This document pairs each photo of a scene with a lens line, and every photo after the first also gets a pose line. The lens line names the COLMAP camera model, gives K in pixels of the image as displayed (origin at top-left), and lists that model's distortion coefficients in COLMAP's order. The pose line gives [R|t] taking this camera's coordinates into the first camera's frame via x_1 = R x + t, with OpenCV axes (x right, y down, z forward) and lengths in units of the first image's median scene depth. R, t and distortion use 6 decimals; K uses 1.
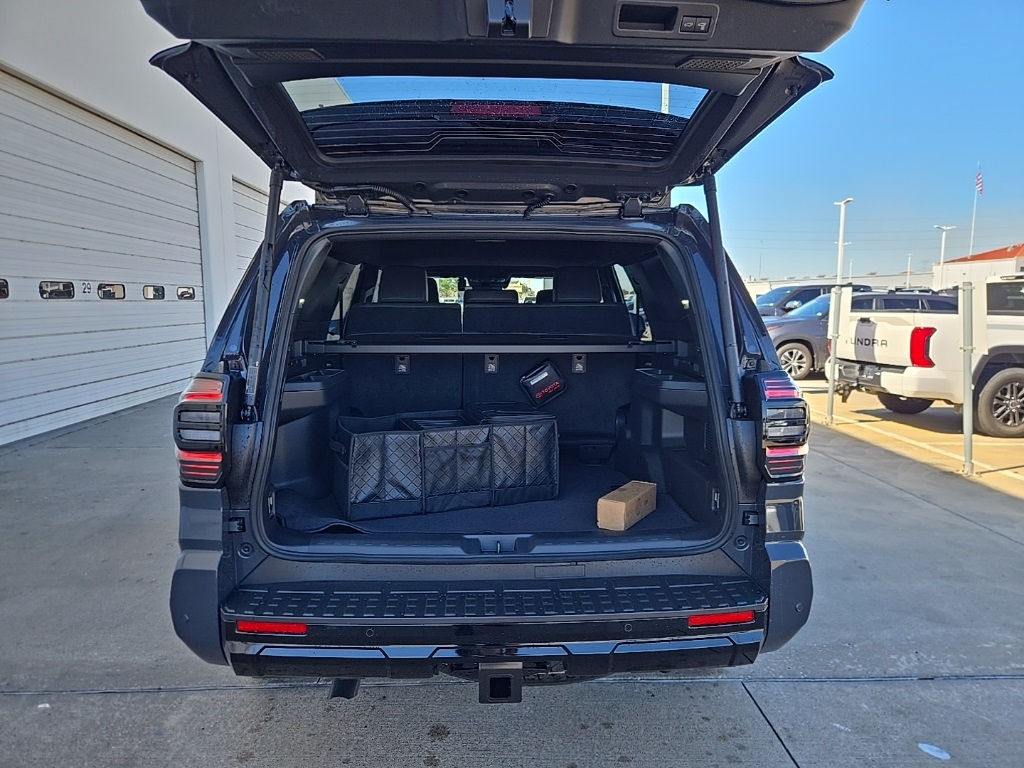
lens RADIAL K [[718.7, 0, 515.2], [0, 718.7, 360.8], [0, 0, 1]] dist [0.047930, -0.043129]
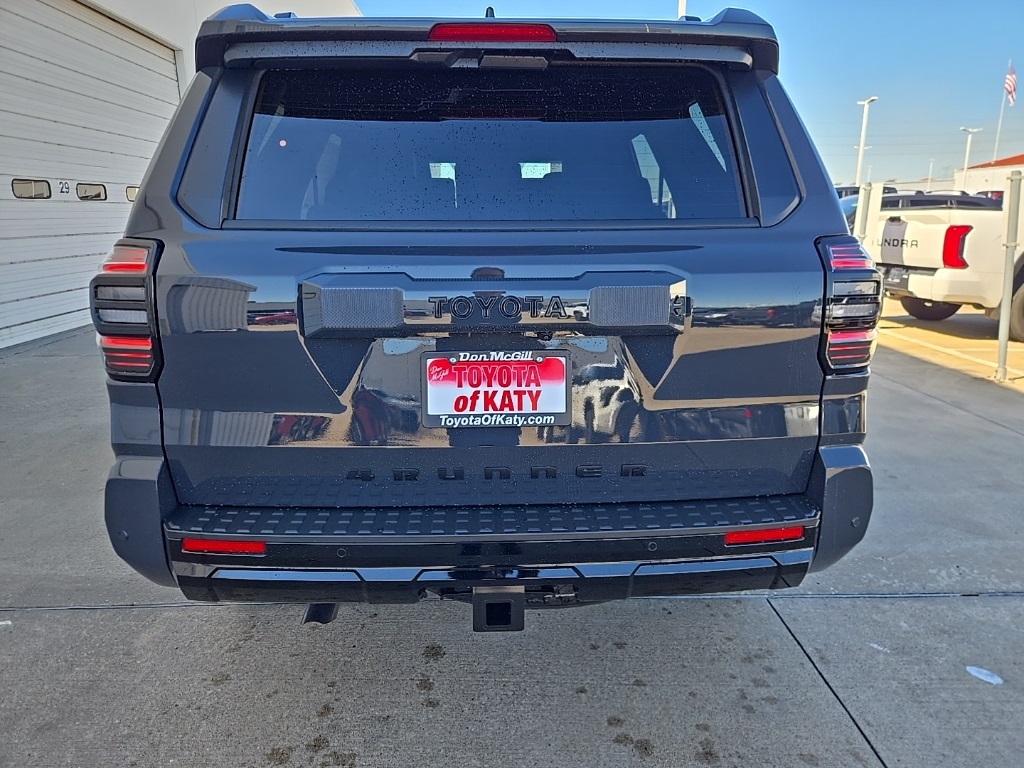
lens RADIAL K [[718.7, 0, 515.2], [0, 718.7, 360.8], [0, 0, 1]] dist [0.047930, -0.043129]
pose [[0.999962, -0.001979, -0.008487, 0.004363], [0.002963, 0.993058, 0.117591, 0.039969], [0.008195, -0.117612, 0.993026, 0.135465]]
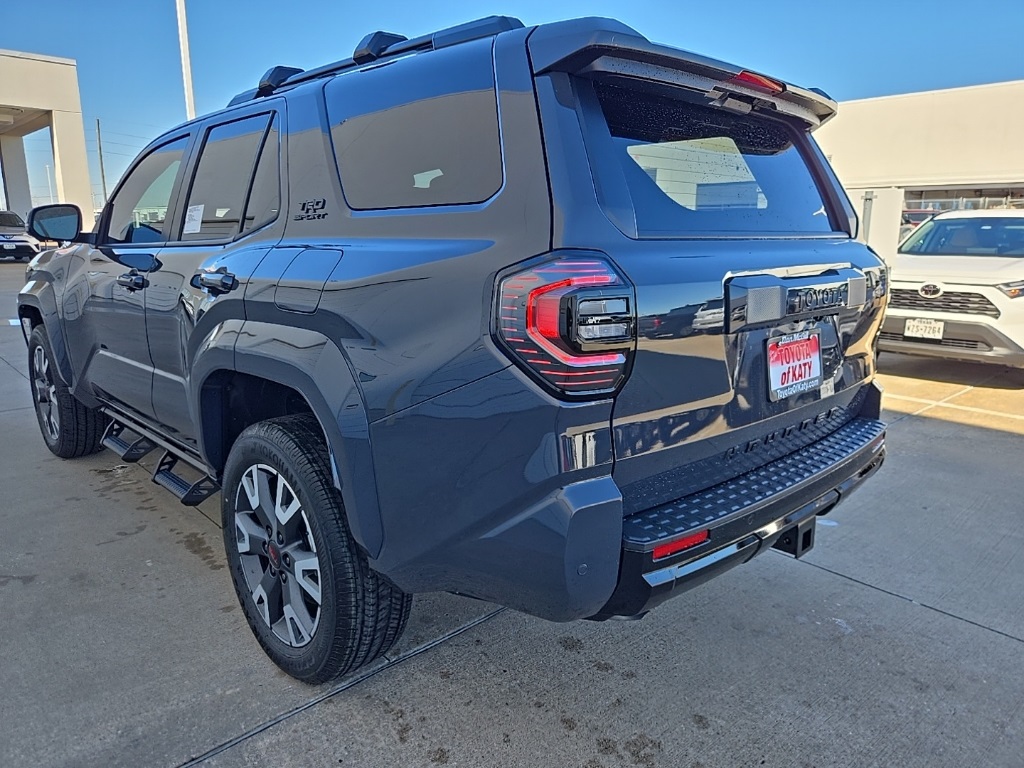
lens RADIAL K [[718.7, 0, 515.2], [0, 718.7, 360.8], [0, 0, 1]] dist [0.047930, -0.043129]
pose [[0.752427, -0.115136, 0.648535, -0.665337], [0.046019, 0.991387, 0.122613, 0.026174], [-0.657066, -0.062412, 0.751245, 0.334657]]
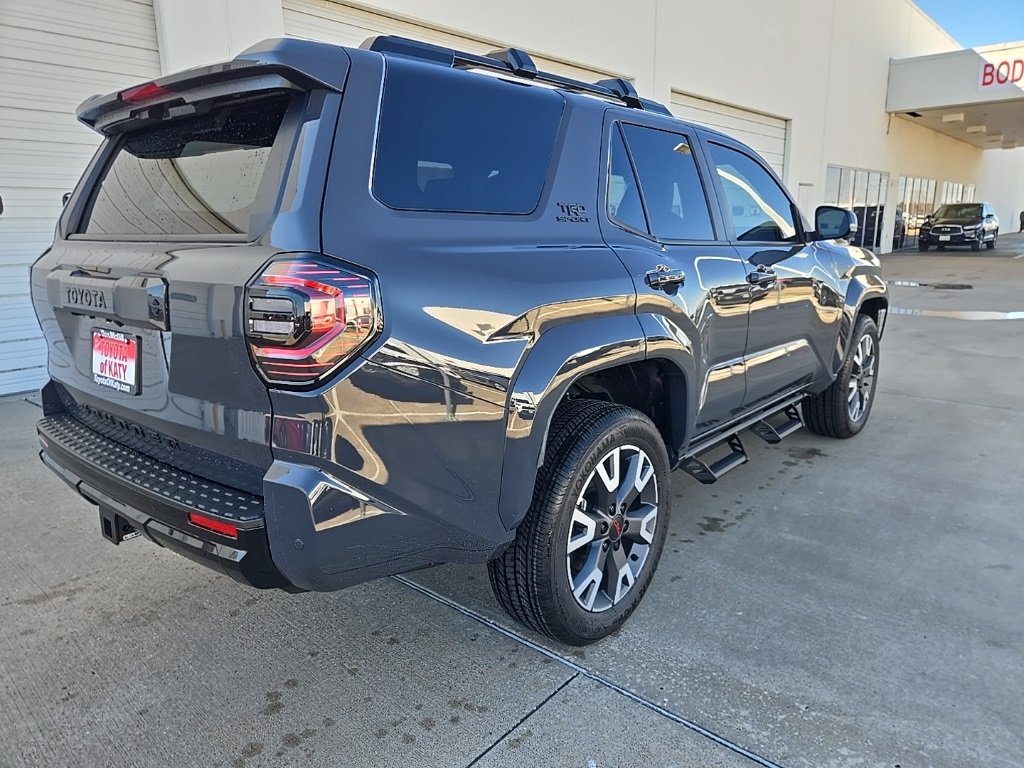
lens RADIAL K [[718.7, 0, 515.2], [0, 718.7, 360.8], [0, 0, 1]] dist [0.047930, -0.043129]
pose [[0.719108, 0.118339, -0.684748, 0.796710], [-0.047068, 0.991425, 0.121910, 0.015742], [0.693303, -0.055437, 0.718511, 0.427409]]
